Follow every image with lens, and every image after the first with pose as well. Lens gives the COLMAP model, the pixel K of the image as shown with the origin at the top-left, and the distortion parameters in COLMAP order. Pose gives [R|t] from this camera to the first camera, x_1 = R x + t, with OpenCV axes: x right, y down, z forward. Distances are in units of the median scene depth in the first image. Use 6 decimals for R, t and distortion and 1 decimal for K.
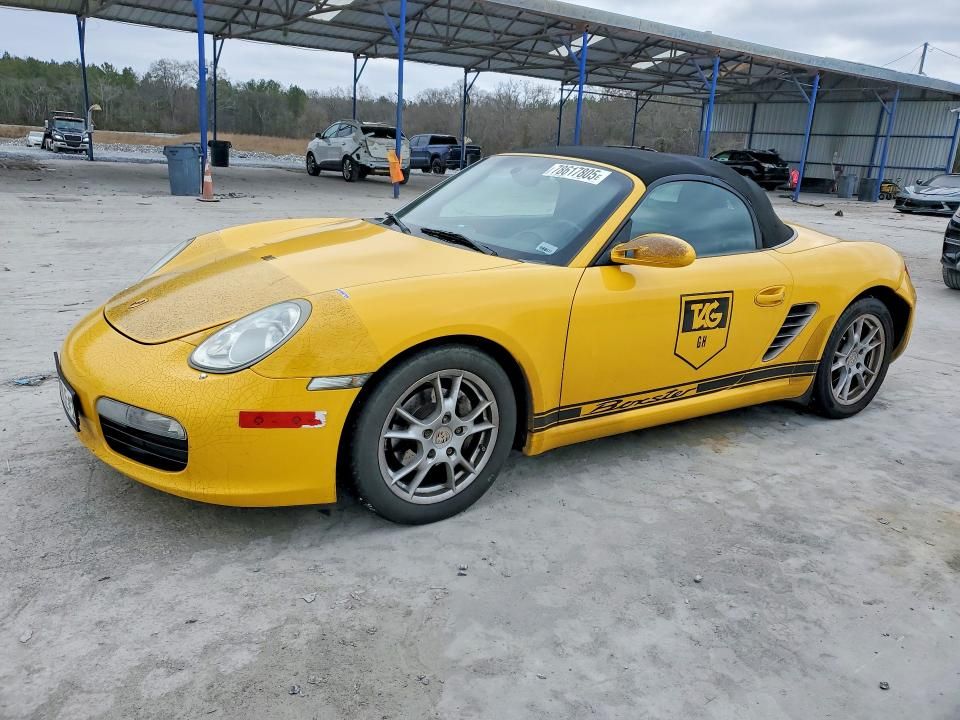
lens RADIAL K [[735.9, 0, 472.4], [0, 735.9, 360.2], [0, 0, 1]] dist [0.006944, 0.018575]
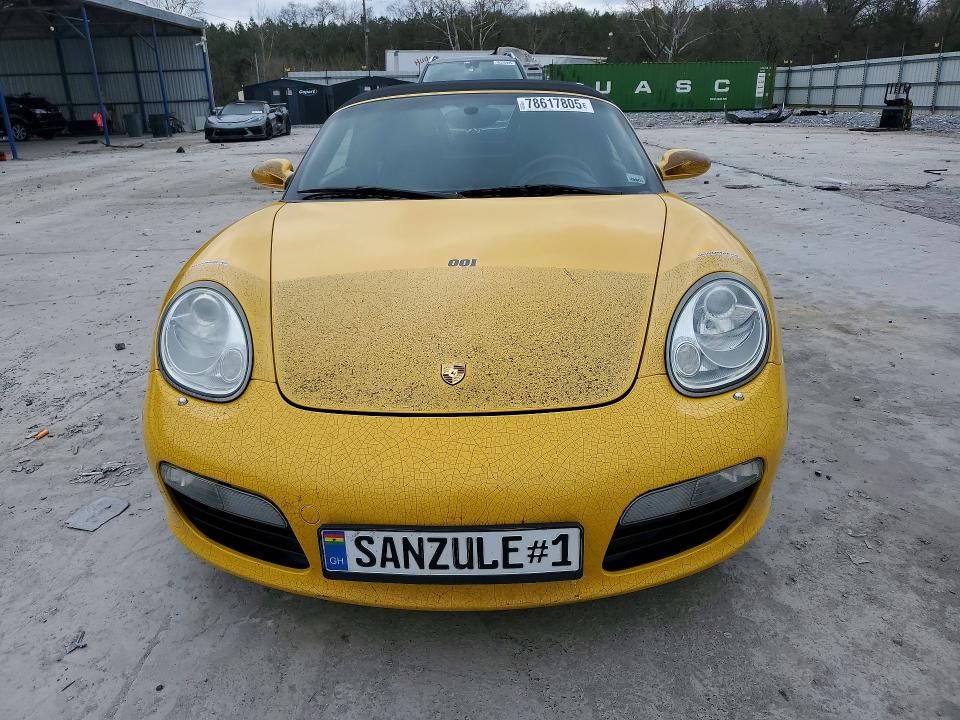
lens RADIAL K [[735.9, 0, 473.2], [0, 735.9, 354.7], [0, 0, 1]] dist [0.006944, 0.018575]
pose [[0.580236, -0.347015, 0.736822, -0.971002], [0.296374, 0.932626, 0.205842, -0.231543], [-0.758610, 0.098938, 0.643990, 0.640860]]
